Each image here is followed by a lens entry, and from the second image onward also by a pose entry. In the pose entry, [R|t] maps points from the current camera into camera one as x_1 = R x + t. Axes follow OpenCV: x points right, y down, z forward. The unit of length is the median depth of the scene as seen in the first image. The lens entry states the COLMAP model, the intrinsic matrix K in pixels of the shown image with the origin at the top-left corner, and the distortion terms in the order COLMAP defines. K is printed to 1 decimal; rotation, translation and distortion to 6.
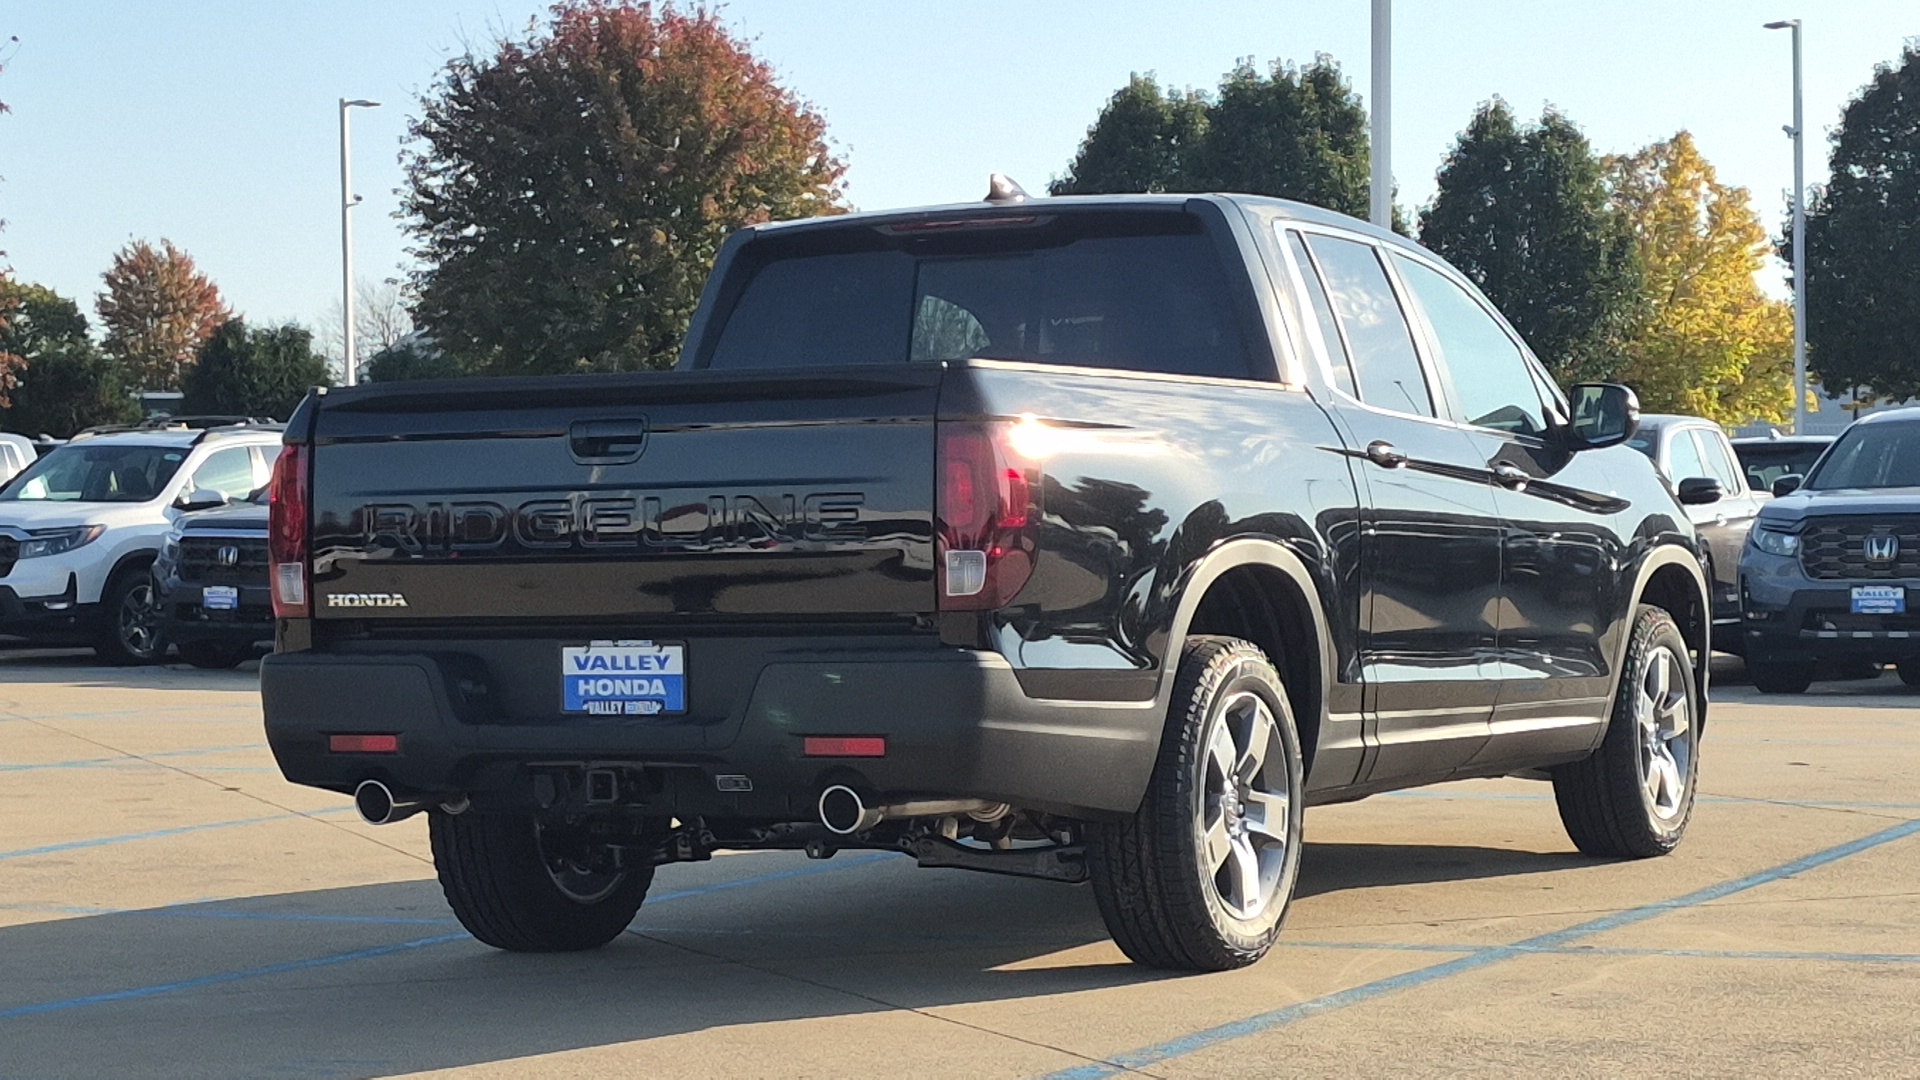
lens RADIAL K [[4160.4, 0, 960.7], [0, 4160.4, 536.6], [0, 0, 1]] dist [-0.040570, 0.000000]
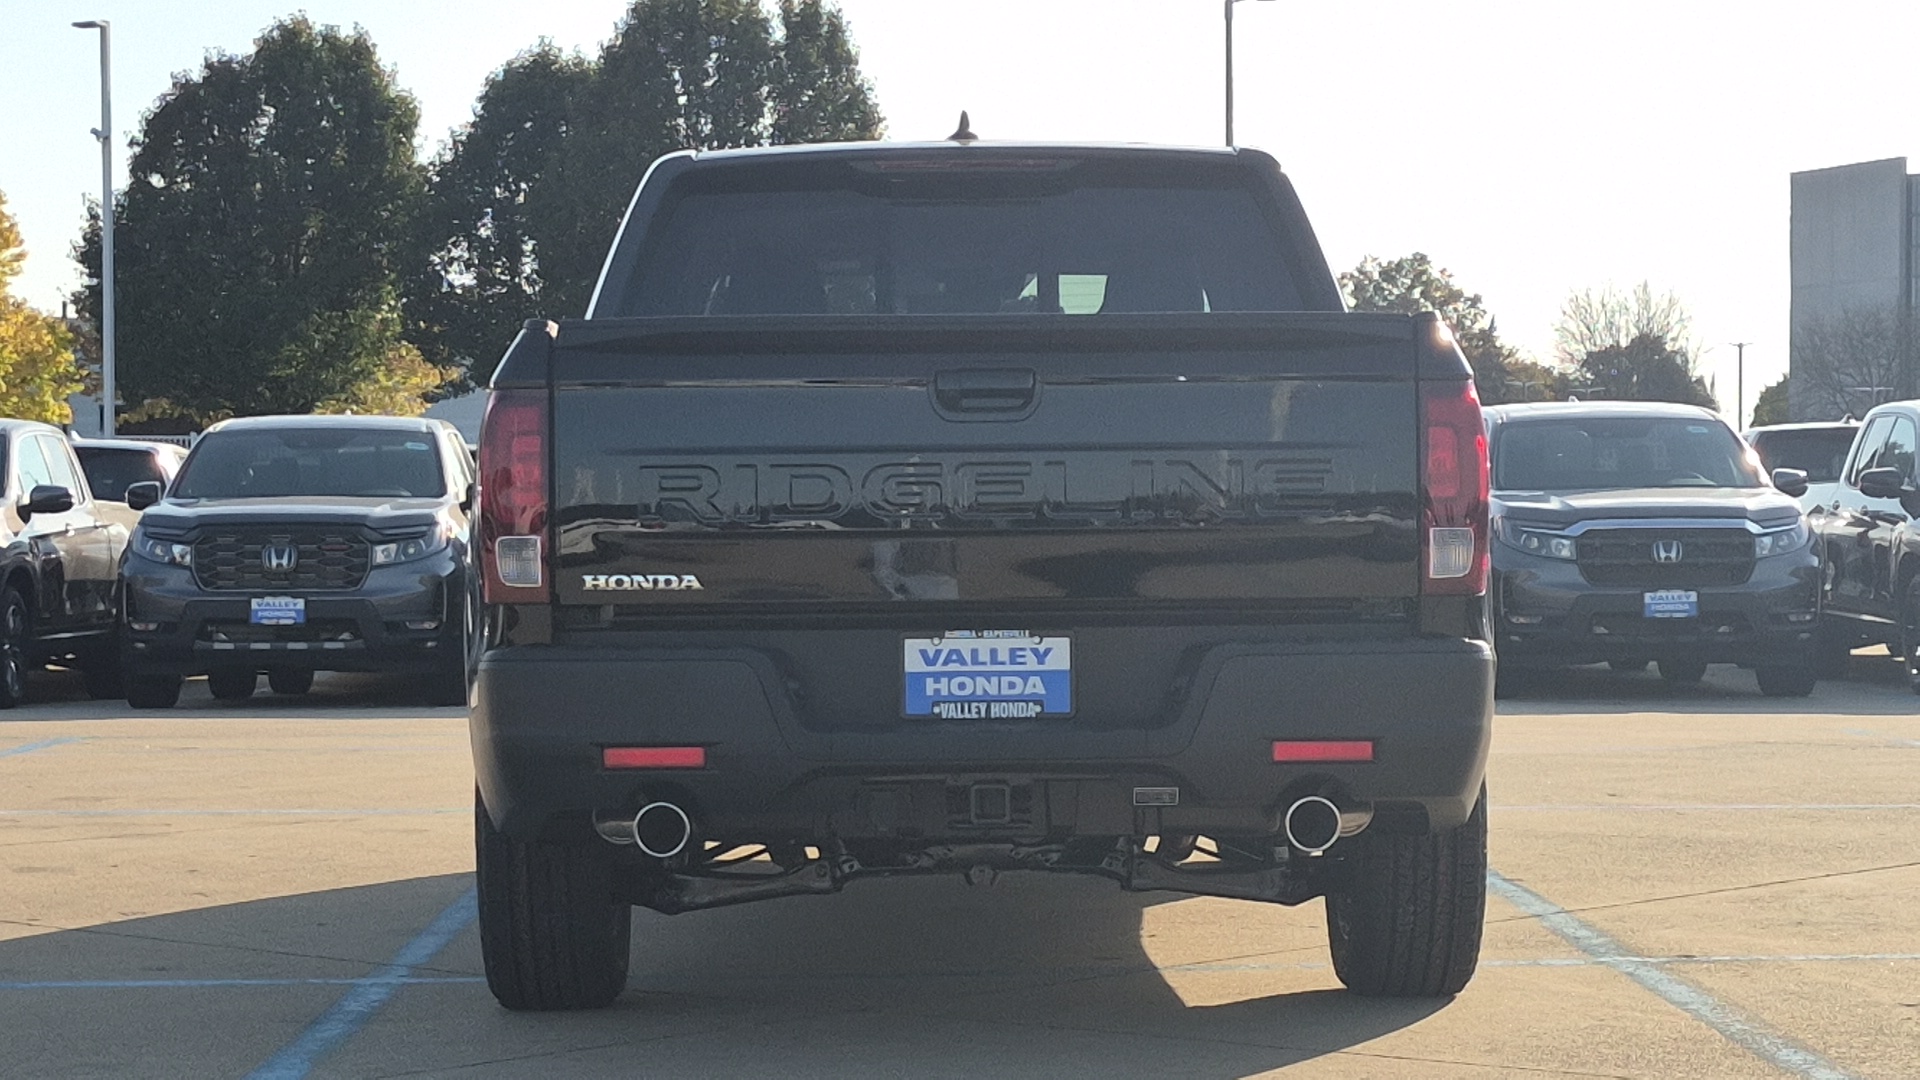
lens RADIAL K [[4102.4, 0, 962.3], [0, 4102.4, 533.7], [0, 0, 1]] dist [0.153521, 0.000000]
pose [[0.889754, 0.010102, 0.456329, -0.462865], [-0.008019, 0.999947, -0.006501, 0.010714], [-0.456370, 0.002125, 0.889787, 0.259336]]
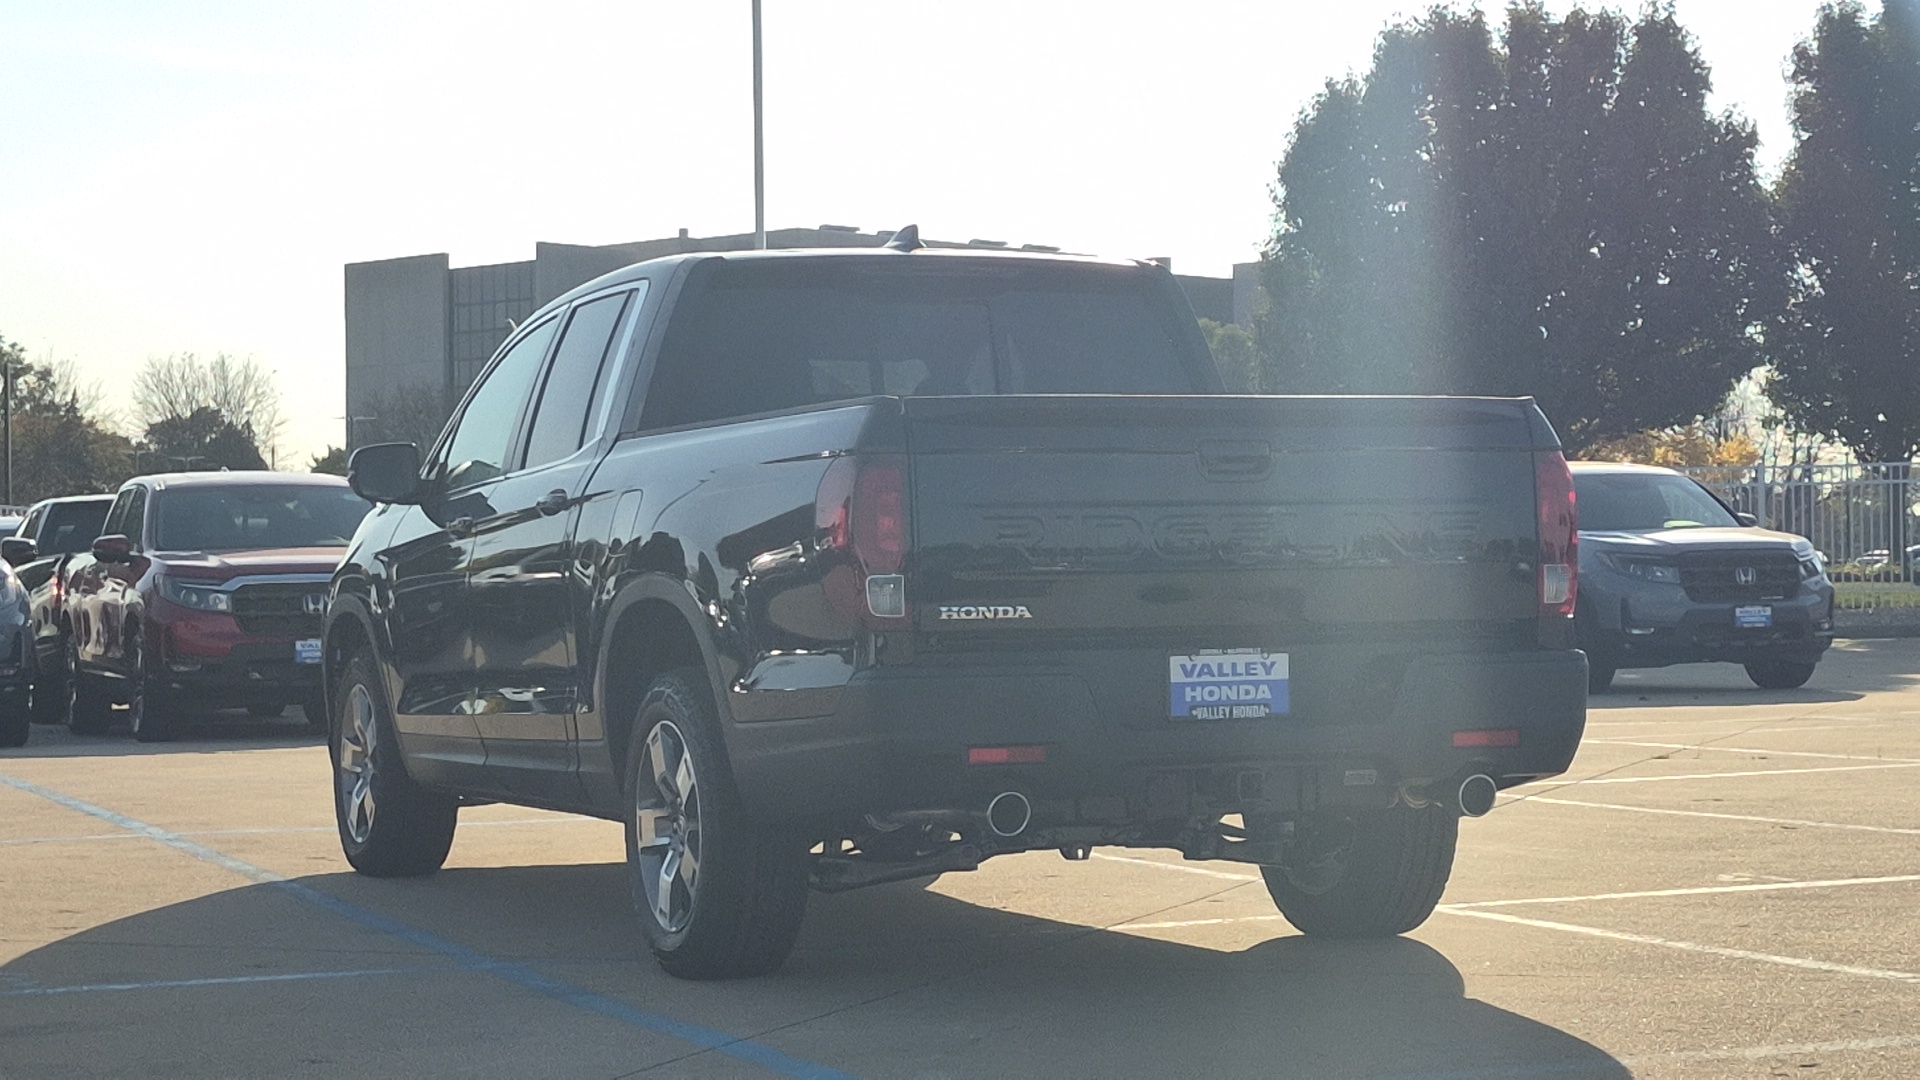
lens RADIAL K [[3735.0, 0, 956.1], [0, 3735.0, 544.1], [0, 0, 1]] dist [0.140894, 0.000000]
pose [[0.662091, 0.012140, 0.749325, -0.833549], [0.003623, 0.999805, -0.019399, 0.016521], [-0.749414, 0.015558, 0.661918, 0.419876]]
